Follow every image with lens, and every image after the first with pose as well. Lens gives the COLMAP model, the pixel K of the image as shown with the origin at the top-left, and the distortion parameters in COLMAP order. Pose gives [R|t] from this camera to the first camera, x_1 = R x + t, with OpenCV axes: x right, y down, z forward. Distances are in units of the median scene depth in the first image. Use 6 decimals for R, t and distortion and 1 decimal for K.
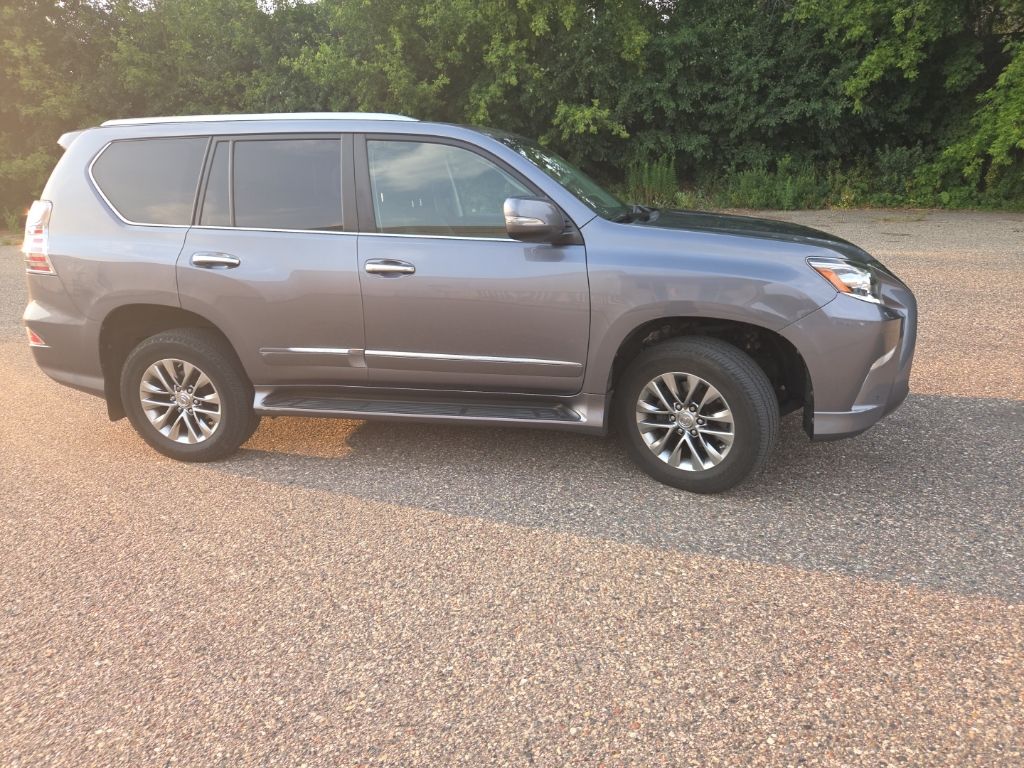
lens RADIAL K [[680.4, 0, 505.8], [0, 680.4, 384.8], [0, 0, 1]] dist [0.067022, -0.052424]
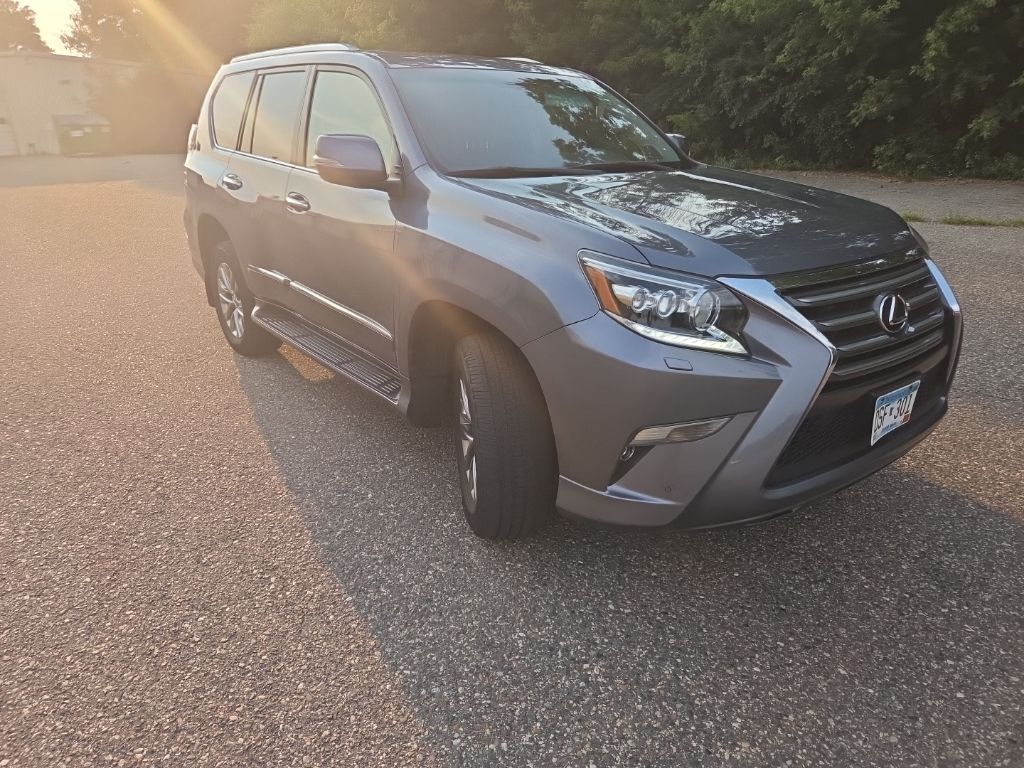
lens RADIAL K [[680.4, 0, 497.7], [0, 680.4, 387.6], [0, 0, 1]] dist [0.067022, -0.052424]
pose [[0.764538, 0.263143, -0.588419, 0.700862], [-0.221118, 0.964550, 0.144049, -0.116874], [0.605465, 0.019980, 0.795621, 0.373367]]
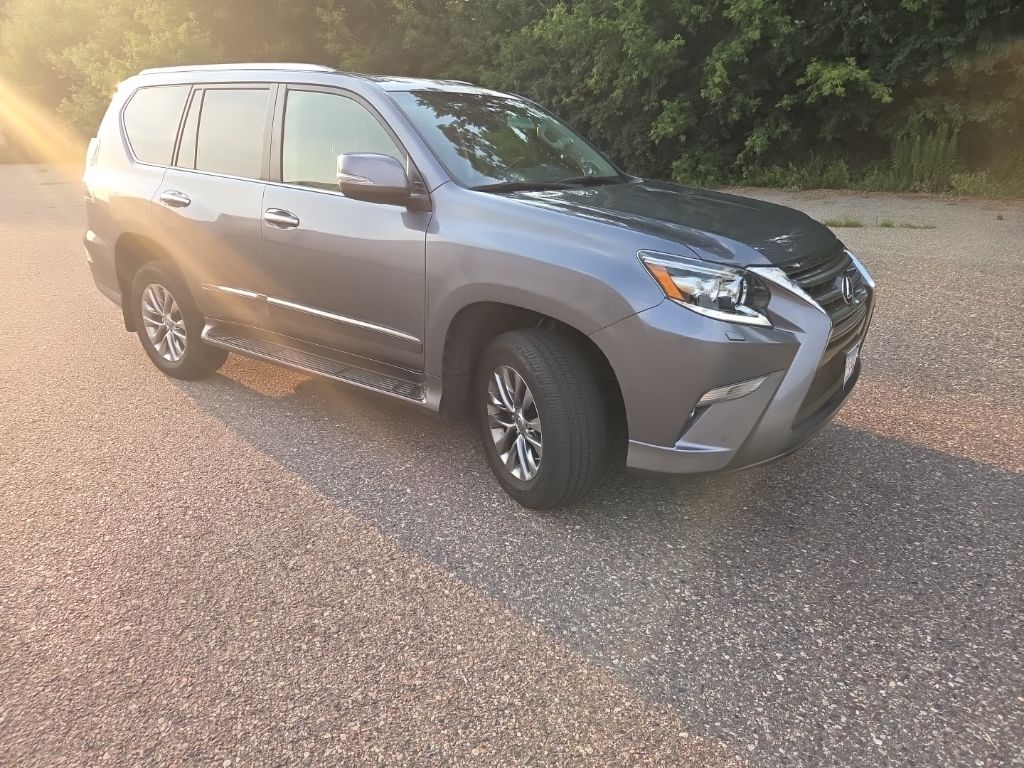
lens RADIAL K [[680.4, 0, 501.0], [0, 680.4, 389.0], [0, 0, 1]] dist [0.067022, -0.052424]
pose [[0.912772, 0.178132, -0.367582, 0.535682], [-0.159331, 0.983885, 0.081147, -0.055544], [0.376113, -0.015501, 0.926444, 0.168010]]
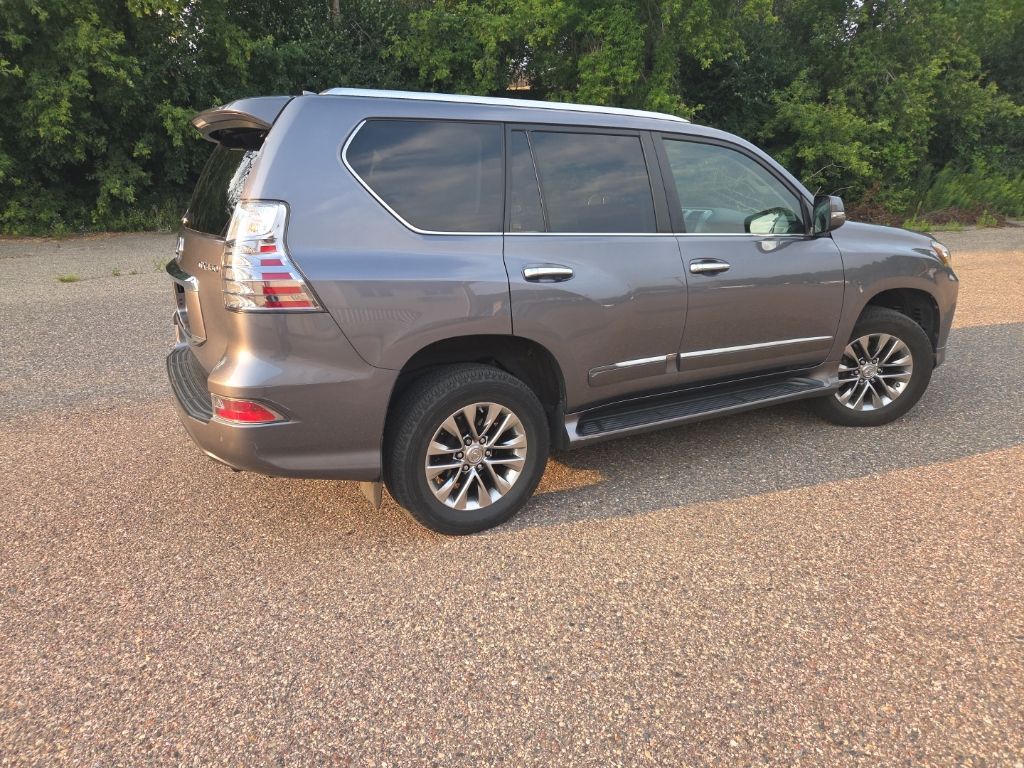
lens RADIAL K [[680.4, 0, 495.3], [0, 680.4, 390.8], [0, 0, 1]] dist [0.067022, -0.052424]
pose [[0.753721, -0.164408, 0.636298, -1.054070], [0.178559, 0.983012, 0.042482, -0.088879], [-0.632473, 0.081597, 0.770273, 0.427058]]
